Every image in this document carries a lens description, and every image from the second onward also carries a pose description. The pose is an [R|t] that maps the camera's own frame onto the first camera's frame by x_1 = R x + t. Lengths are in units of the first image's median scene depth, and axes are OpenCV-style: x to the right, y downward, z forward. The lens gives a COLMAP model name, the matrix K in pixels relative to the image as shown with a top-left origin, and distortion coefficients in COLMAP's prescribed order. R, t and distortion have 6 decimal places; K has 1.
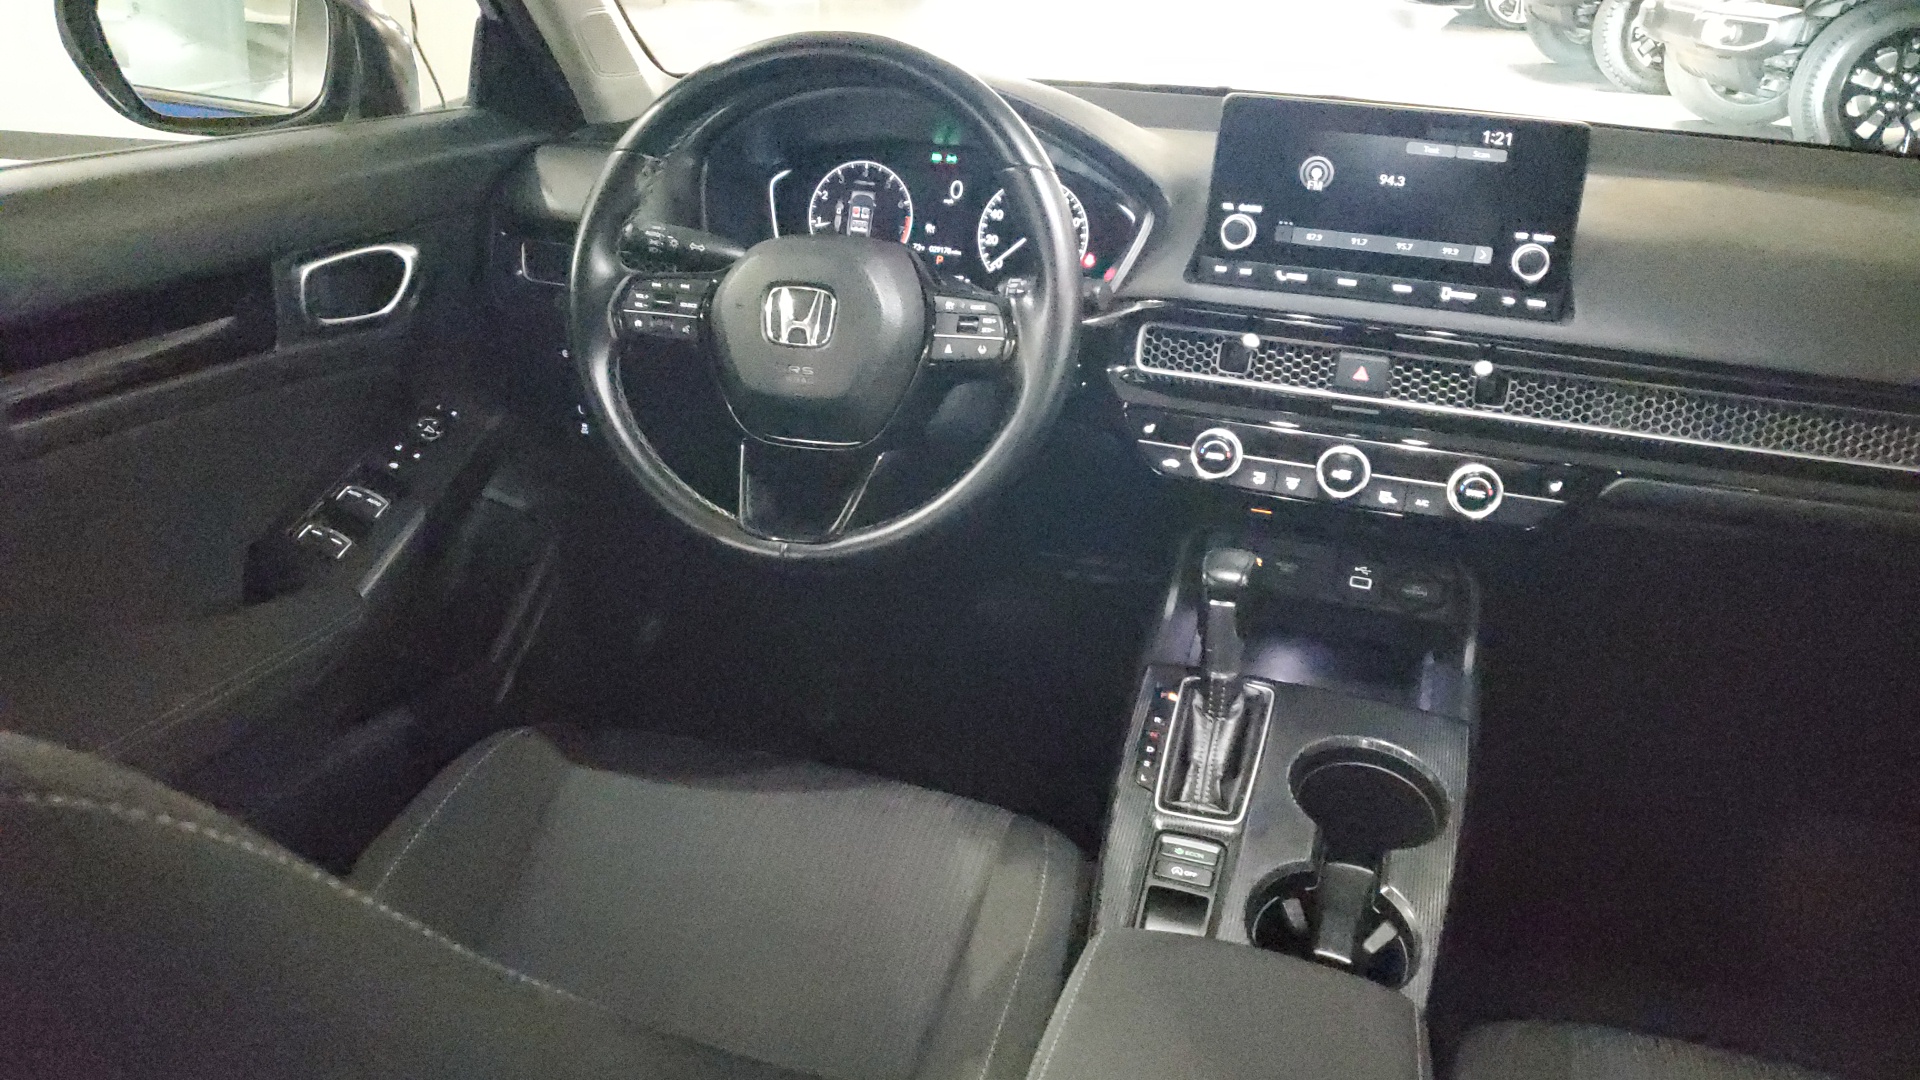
lens RADIAL K [[1536.2, 0, 942.9], [0, 1536.2, 542.9], [0, 0, 1]] dist [0.200562, -0.656527]
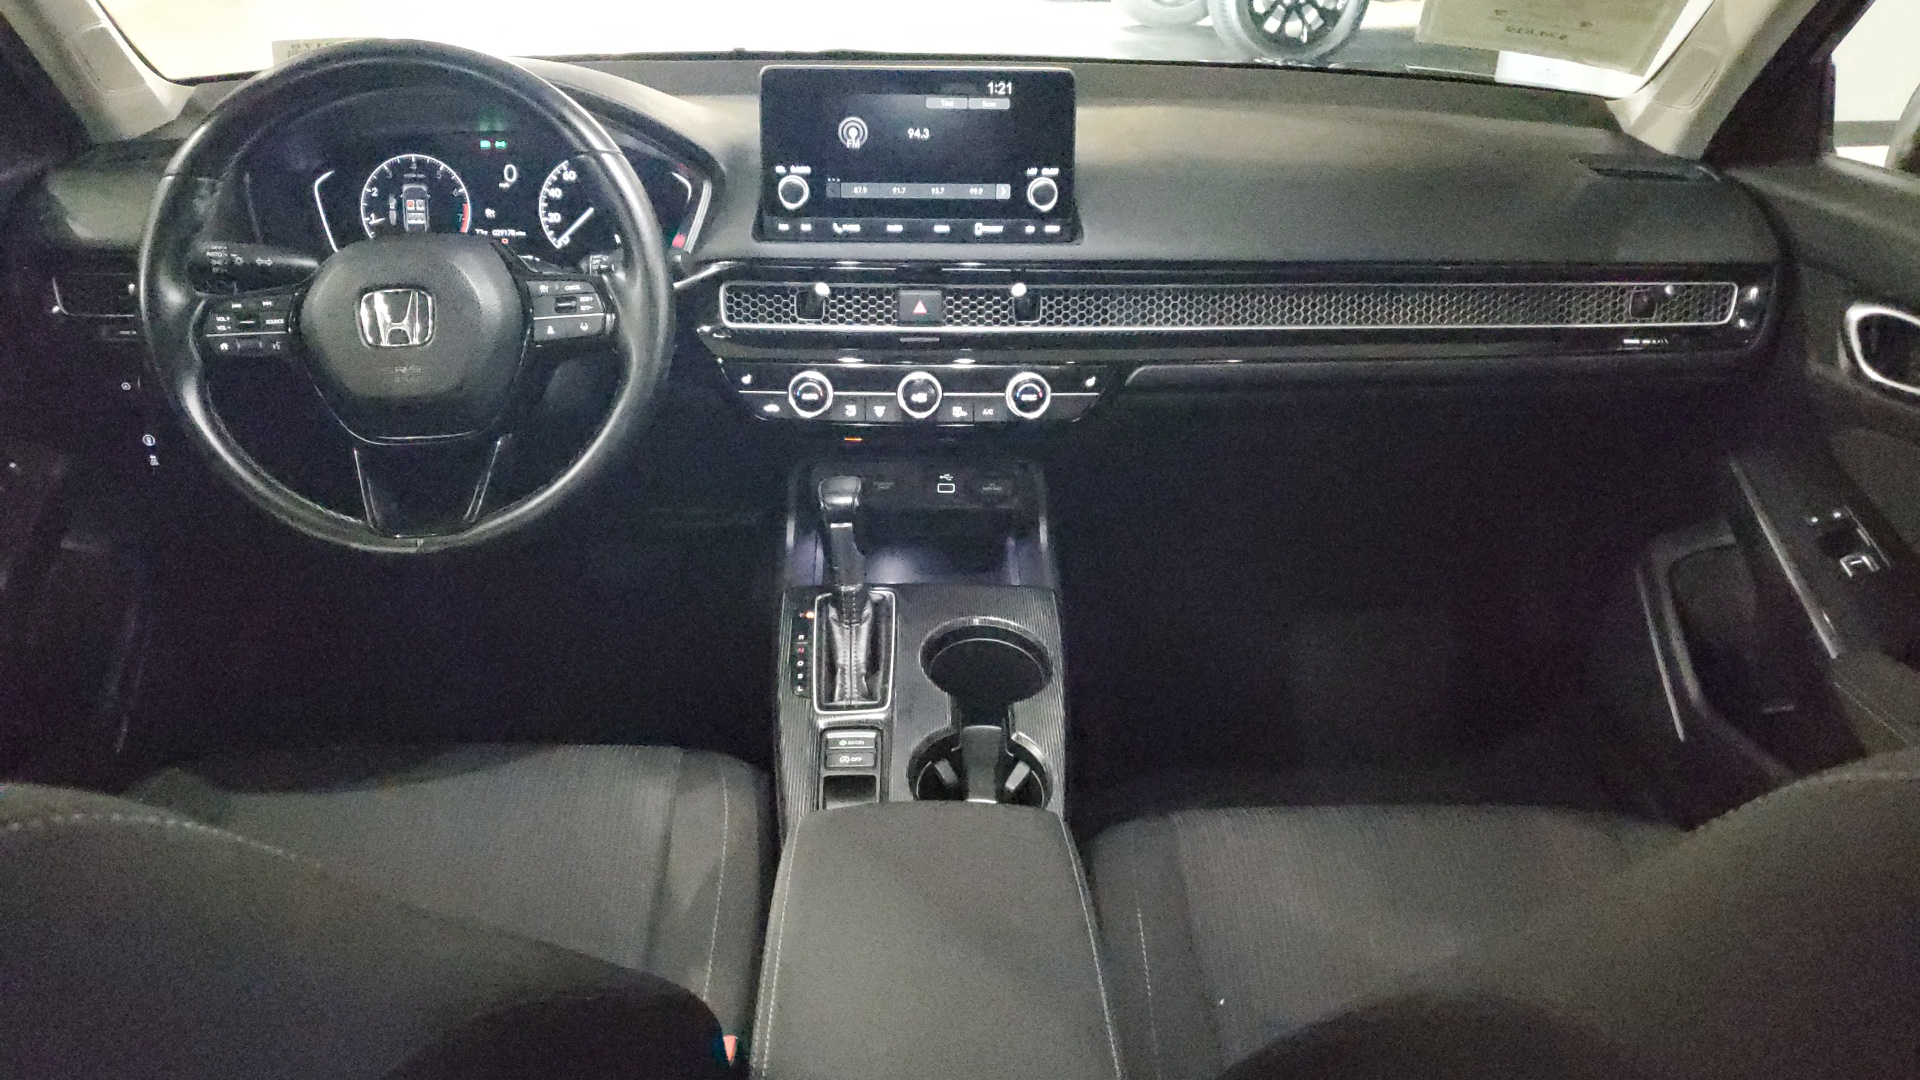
lens RADIAL K [[1542.7, 0, 962.9], [0, 1542.7, 572.3], [0, 0, 1]] dist [0.192101, -0.580723]
pose [[0.941674, -0.176415, 0.286579, -0.063116], [0.160020, 0.983879, 0.079852, -0.002794], [-0.296046, -0.029336, 0.954723, -0.105495]]
